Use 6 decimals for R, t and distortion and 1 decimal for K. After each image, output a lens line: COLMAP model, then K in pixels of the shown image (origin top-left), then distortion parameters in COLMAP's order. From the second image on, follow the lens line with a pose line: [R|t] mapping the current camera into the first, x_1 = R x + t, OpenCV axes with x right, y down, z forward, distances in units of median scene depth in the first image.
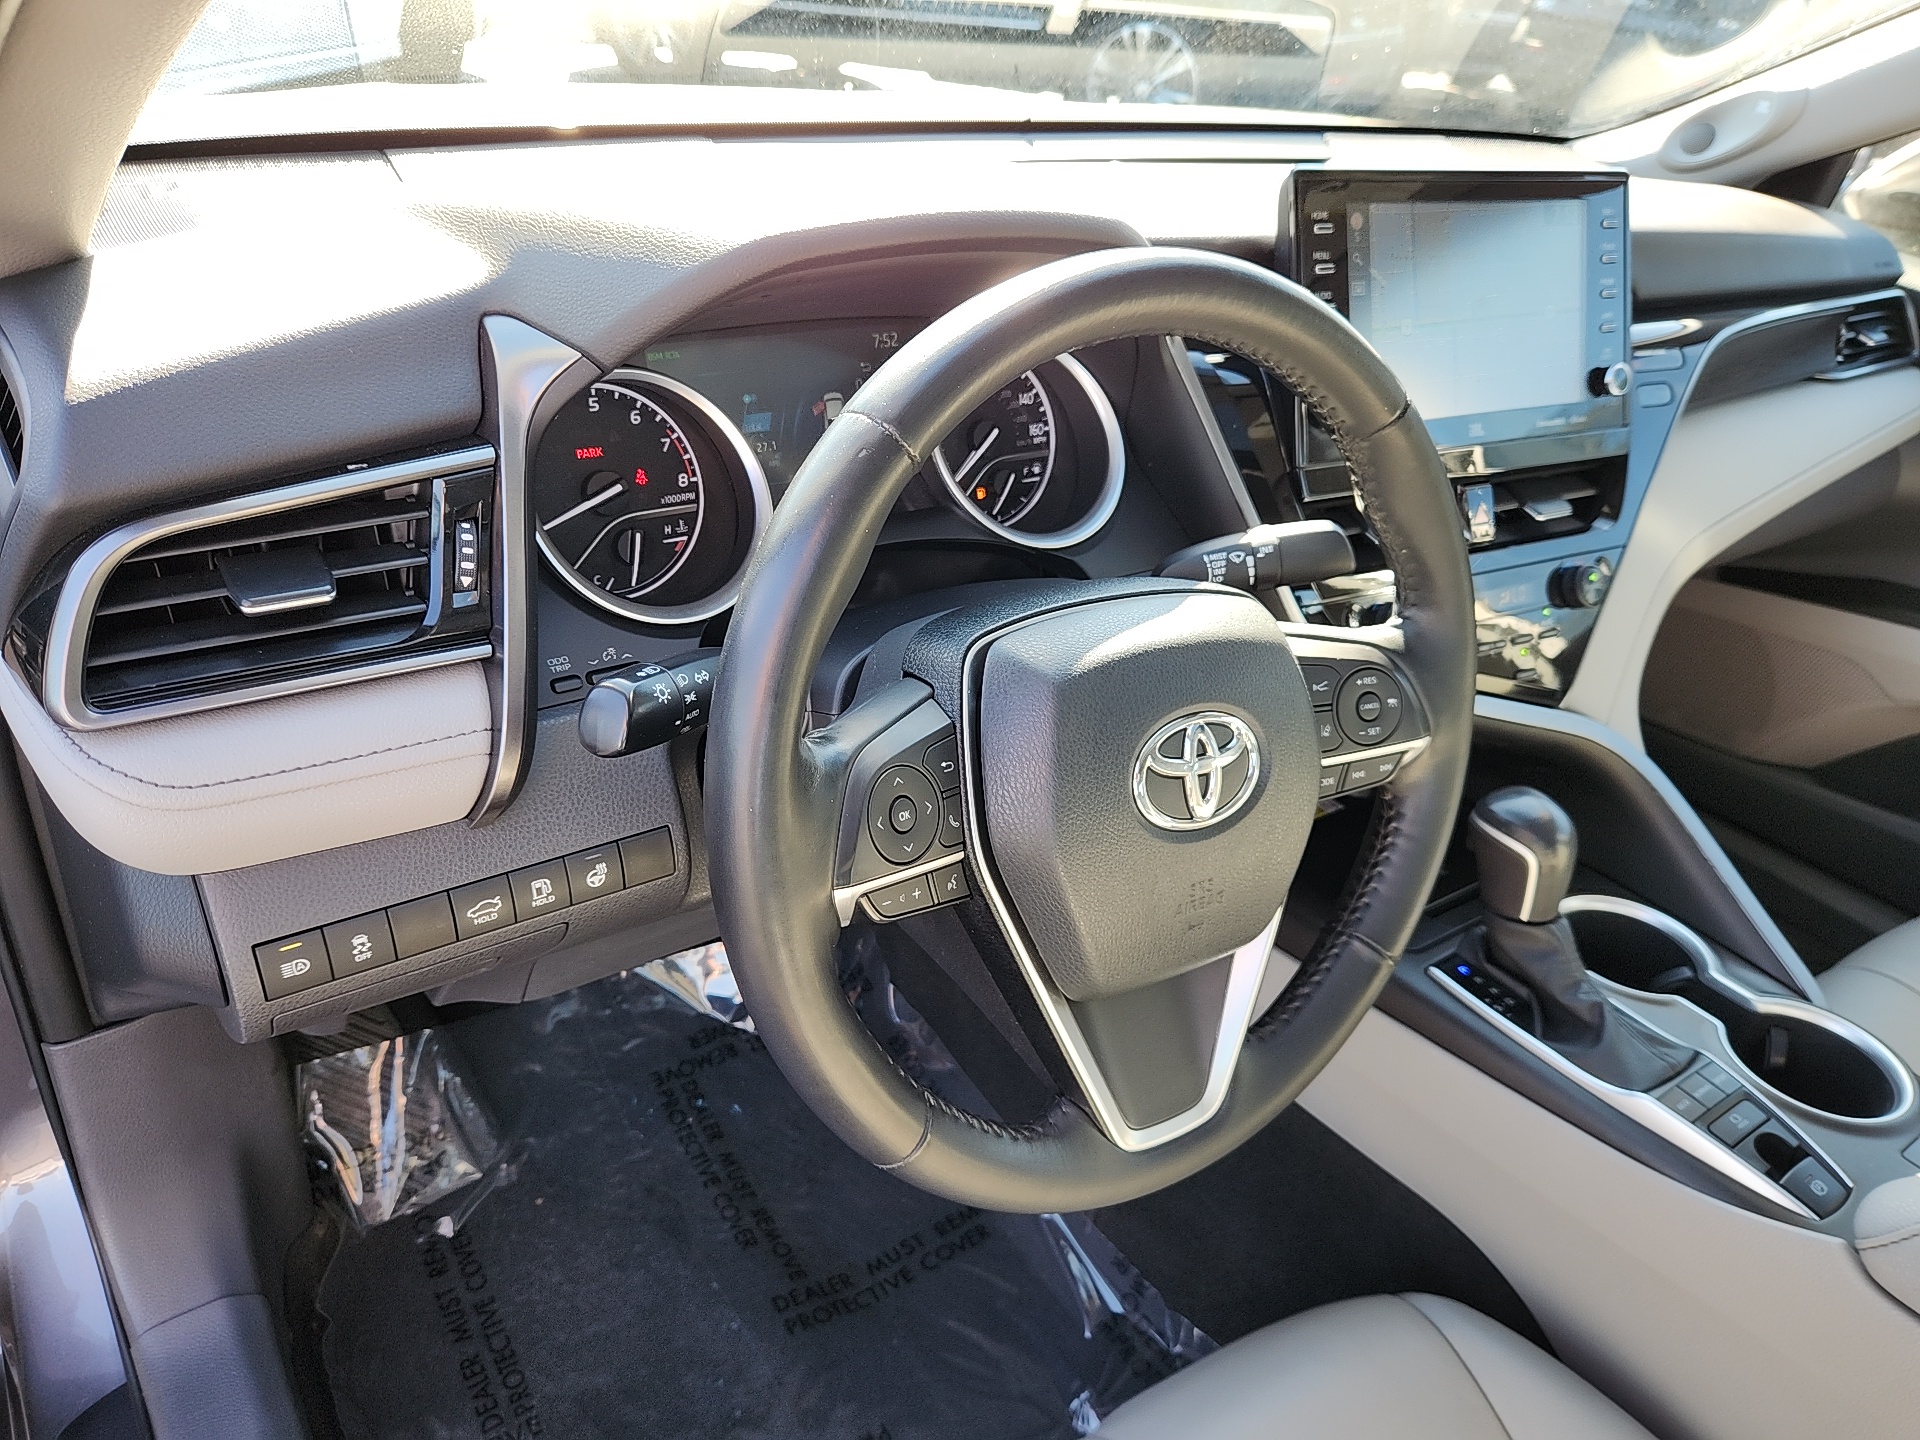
lens RADIAL K [[1296.7, 0, 966.0], [0, 1296.7, 764.2], [0, 0, 1]] dist [0.063456, -0.079959]
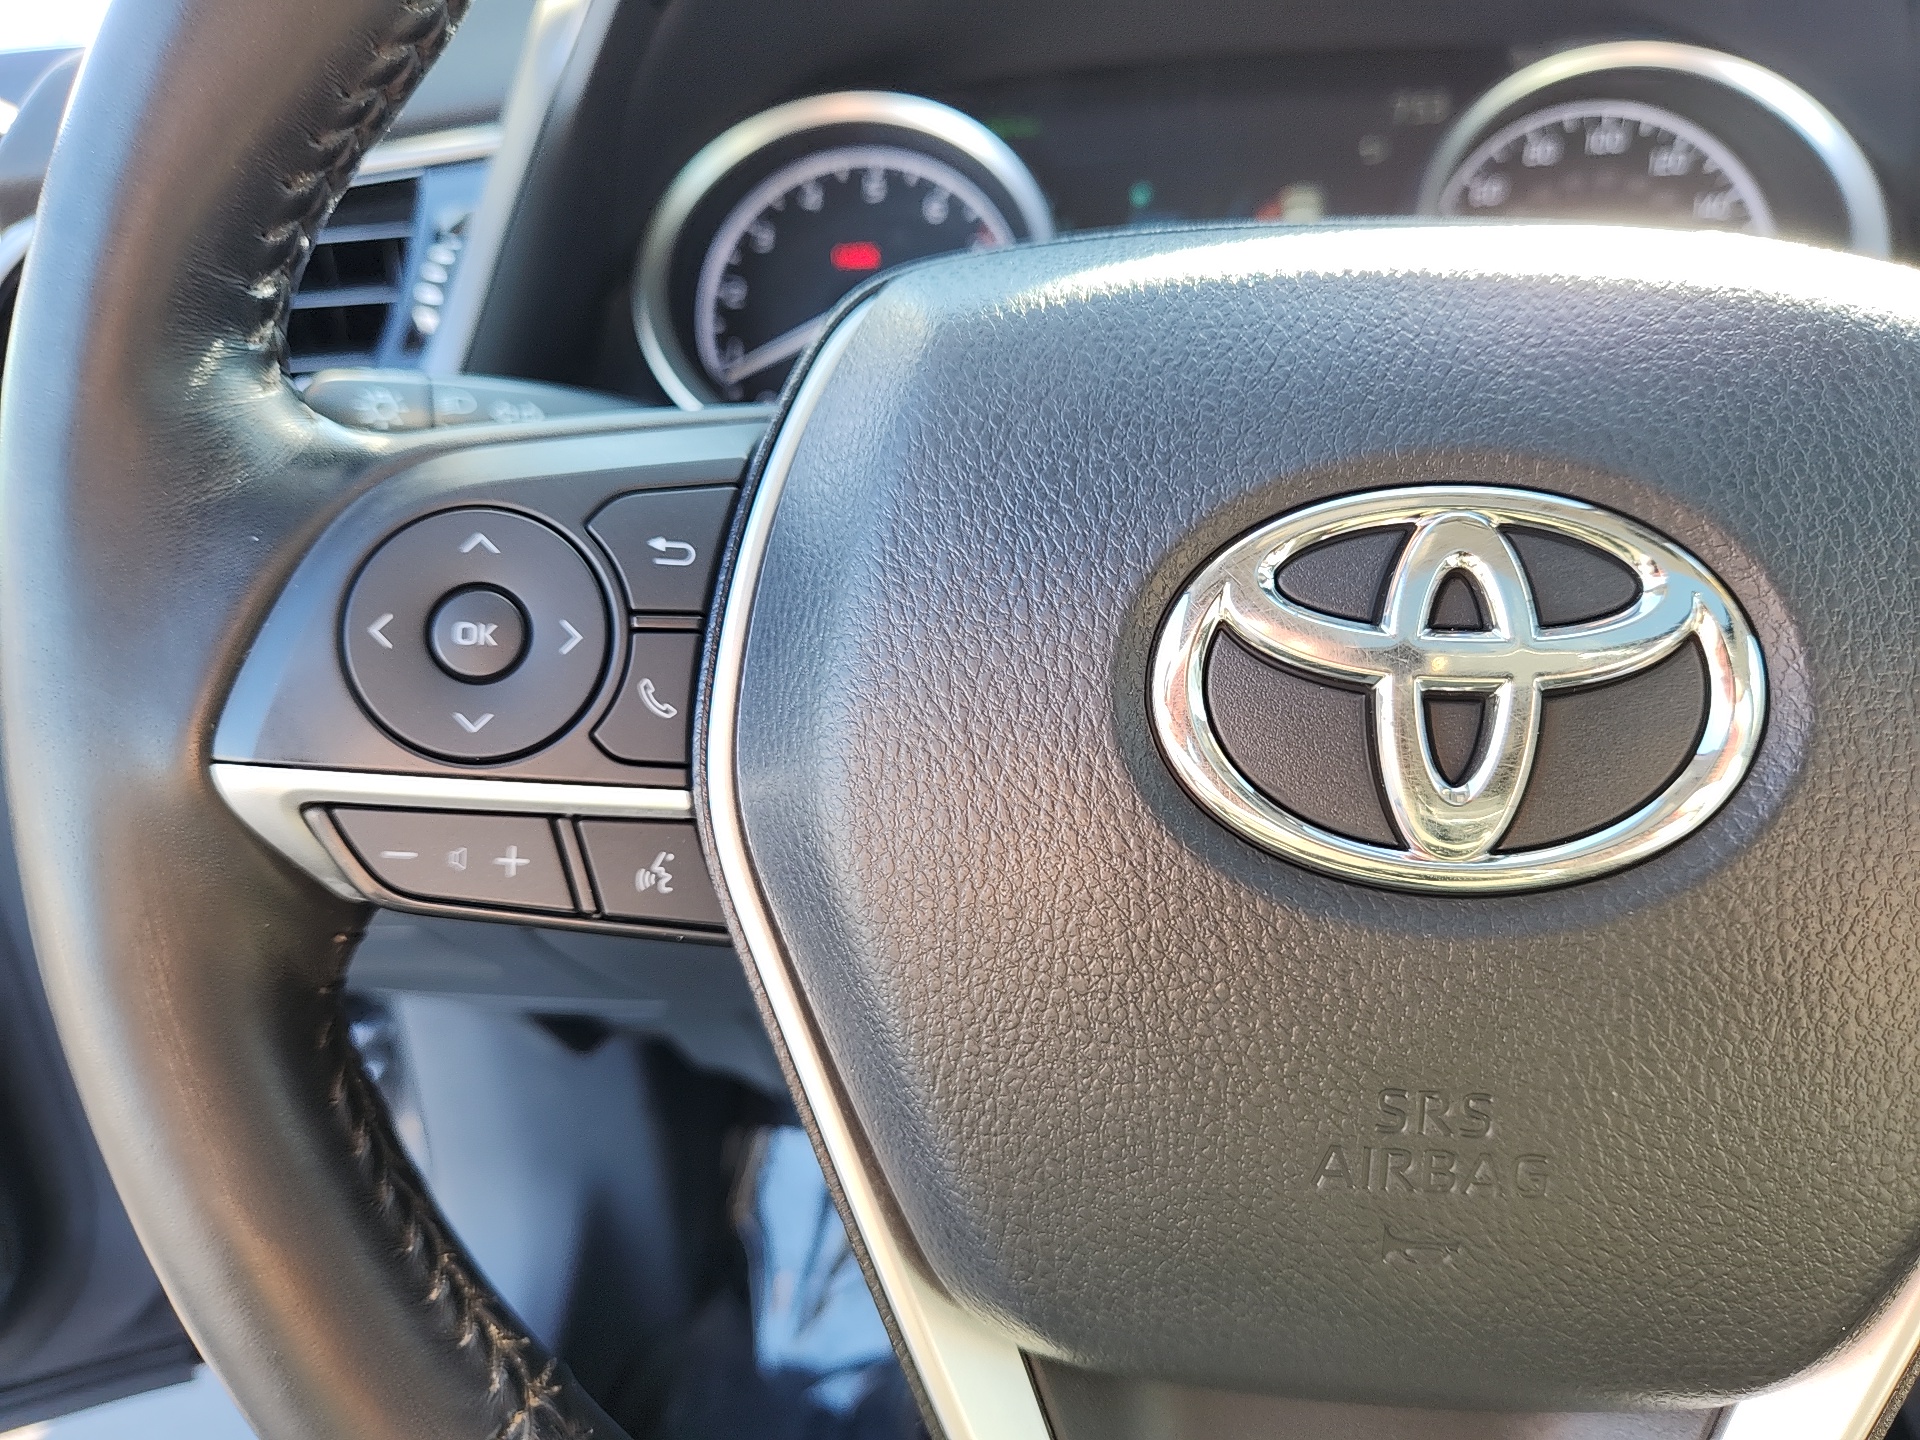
lens RADIAL K [[1376.9, 0, 988.0], [0, 1376.9, 714.4], [0, 0, 1]] dist [0.007857, -0.023141]
pose [[0.778044, 0.101734, -0.619917, 0.252130], [-0.220327, 0.968309, -0.117618, 0.060729], [0.588305, 0.228097, 0.775802, 0.620304]]
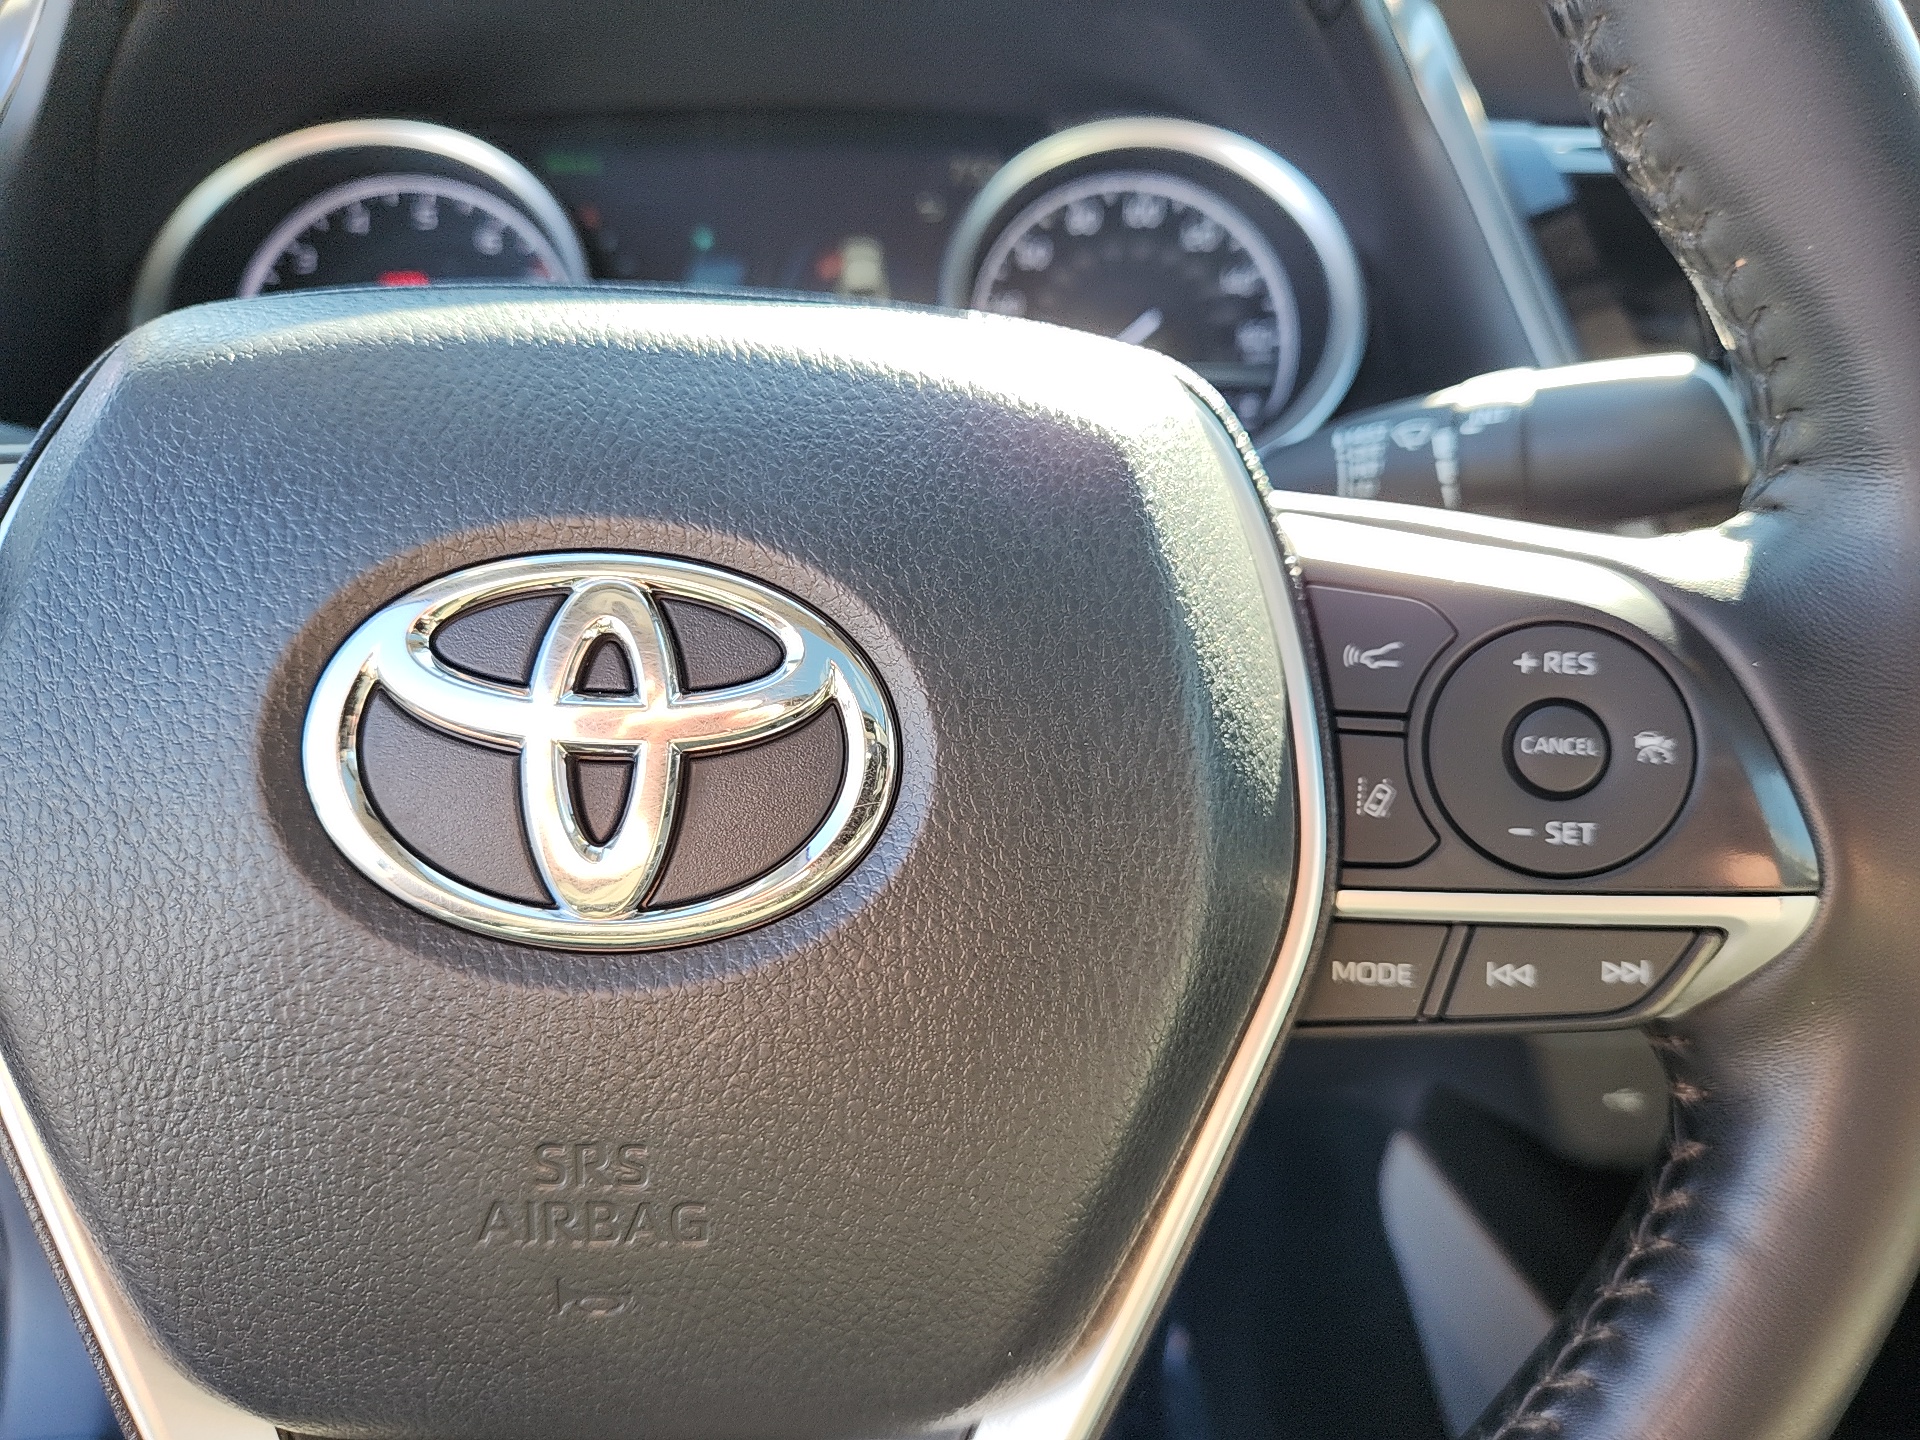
lens RADIAL K [[1366.5, 0, 975.4], [0, 1366.5, 734.2], [0, 0, 1]] dist [0.009868, -0.022673]
pose [[0.866900, 0.100625, -0.488221, 0.351819], [-0.201137, 0.966754, -0.157892, 0.029932], [0.456101, 0.235076, 0.858319, 0.677947]]
